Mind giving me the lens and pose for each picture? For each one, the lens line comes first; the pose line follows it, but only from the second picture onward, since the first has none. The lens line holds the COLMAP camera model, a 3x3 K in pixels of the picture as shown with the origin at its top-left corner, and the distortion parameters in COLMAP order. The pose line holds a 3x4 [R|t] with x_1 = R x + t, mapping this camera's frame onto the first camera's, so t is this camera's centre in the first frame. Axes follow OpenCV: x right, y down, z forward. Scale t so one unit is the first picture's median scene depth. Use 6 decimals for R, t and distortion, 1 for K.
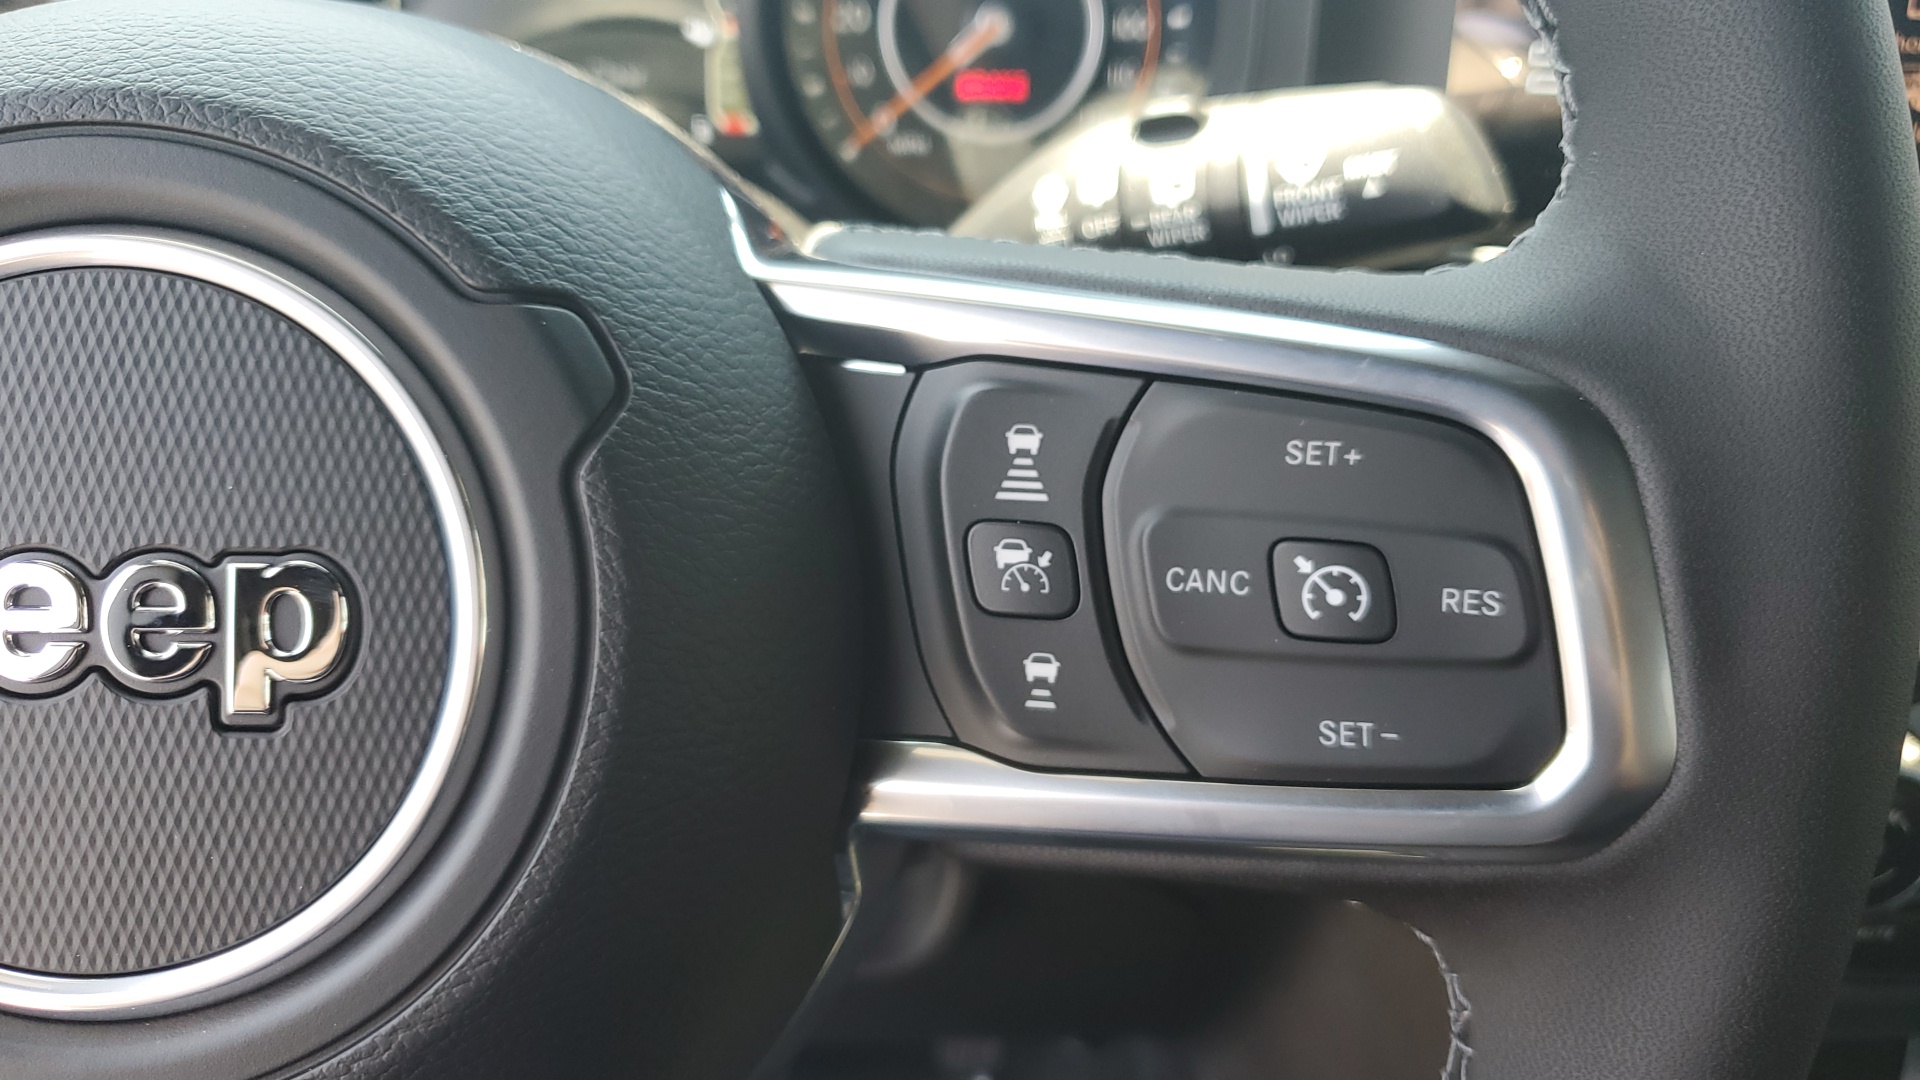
lens RADIAL K [[1617.8, 0, 1012.7], [0, 1617.8, 541.0], [0, 0, 1]] dist [0.059077, 0.000148]
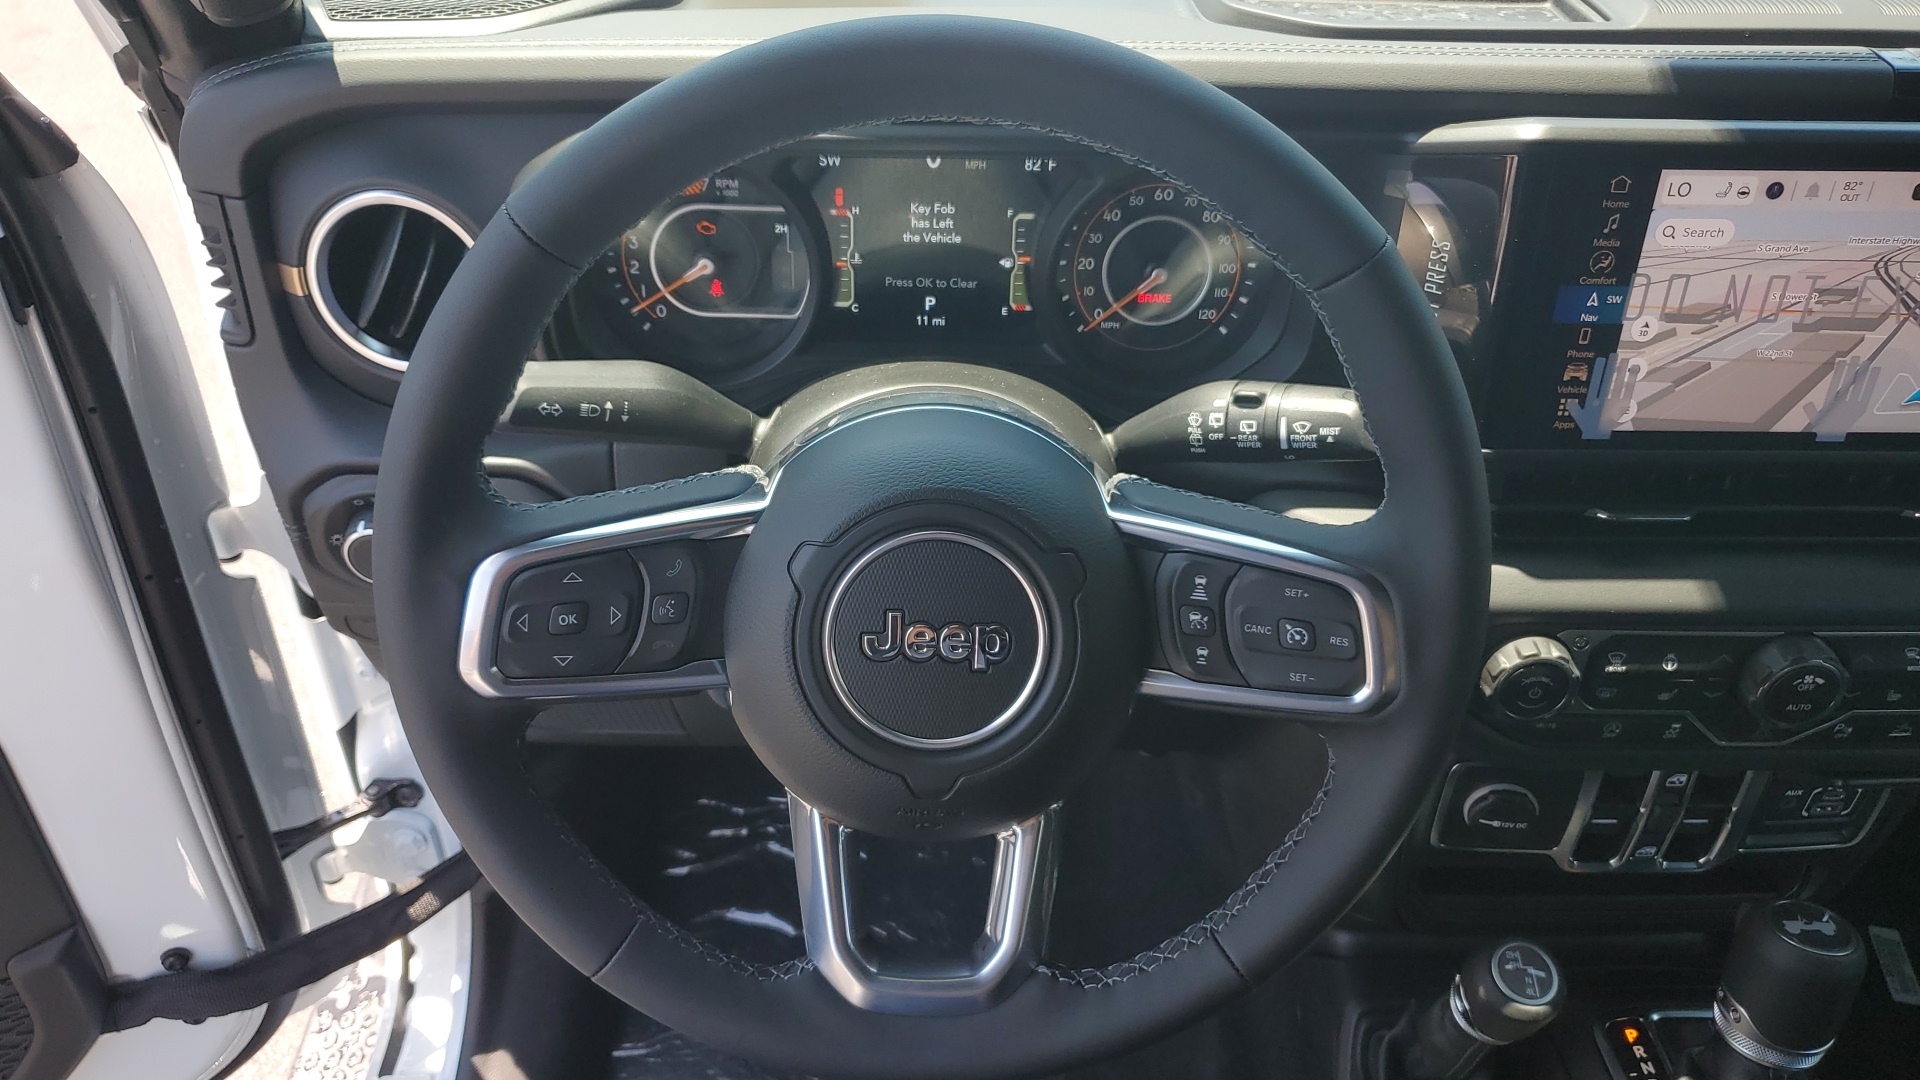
lens RADIAL K [[1596.5, 0, 963.4], [0, 1596.5, 566.4], [0, 0, 1]] dist [0.133387, -0.235152]
pose [[0.998849, 0.030624, -0.036918, -0.337787], [-0.023259, 0.982350, 0.185602, -0.653268], [0.041950, -0.184529, 0.981931, -2.052388]]
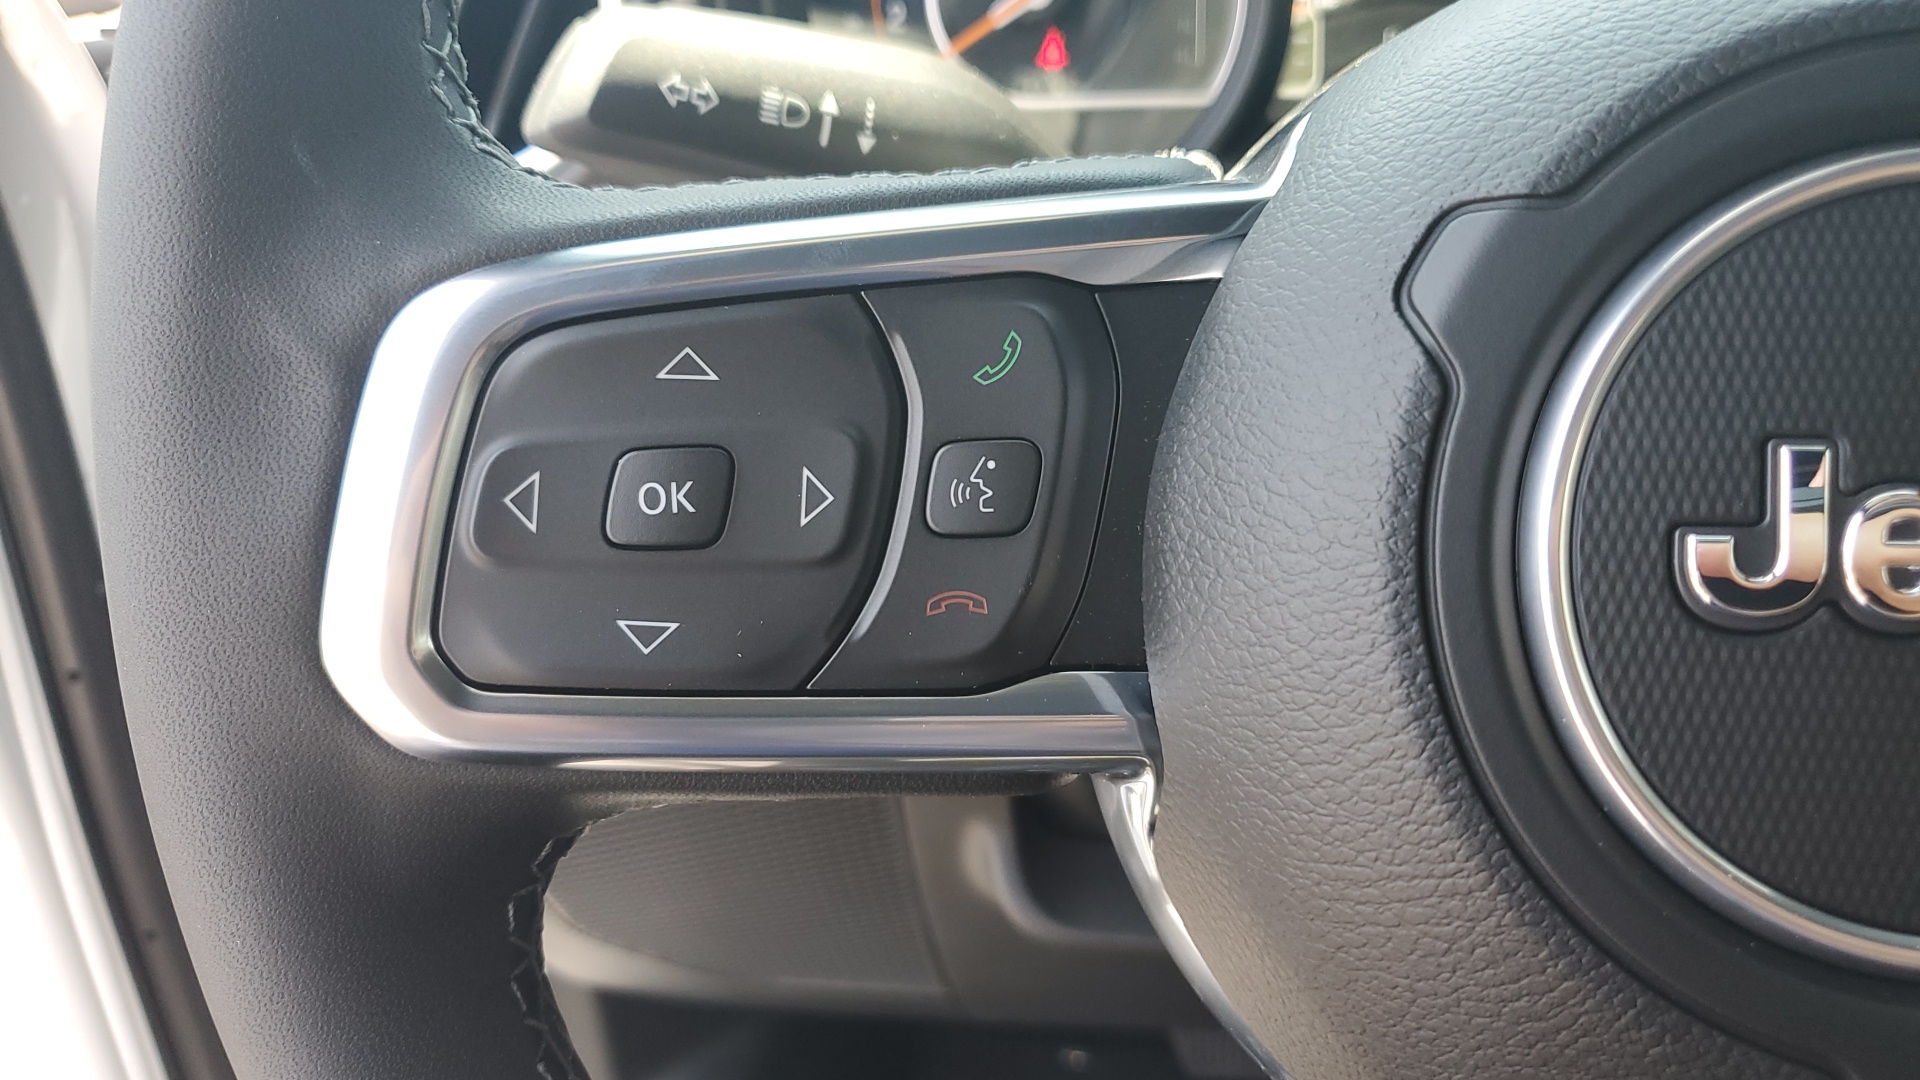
lens RADIAL K [[1596.5, 0, 963.4], [0, 1596.5, 566.4], [0, 0, 1]] dist [0.133387, -0.235152]
pose [[0.982663, 0.026356, -0.183520, -0.849630], [-0.027900, 0.999594, -0.005836, 0.075235], [0.183292, 0.010855, 0.982999, 0.000295]]
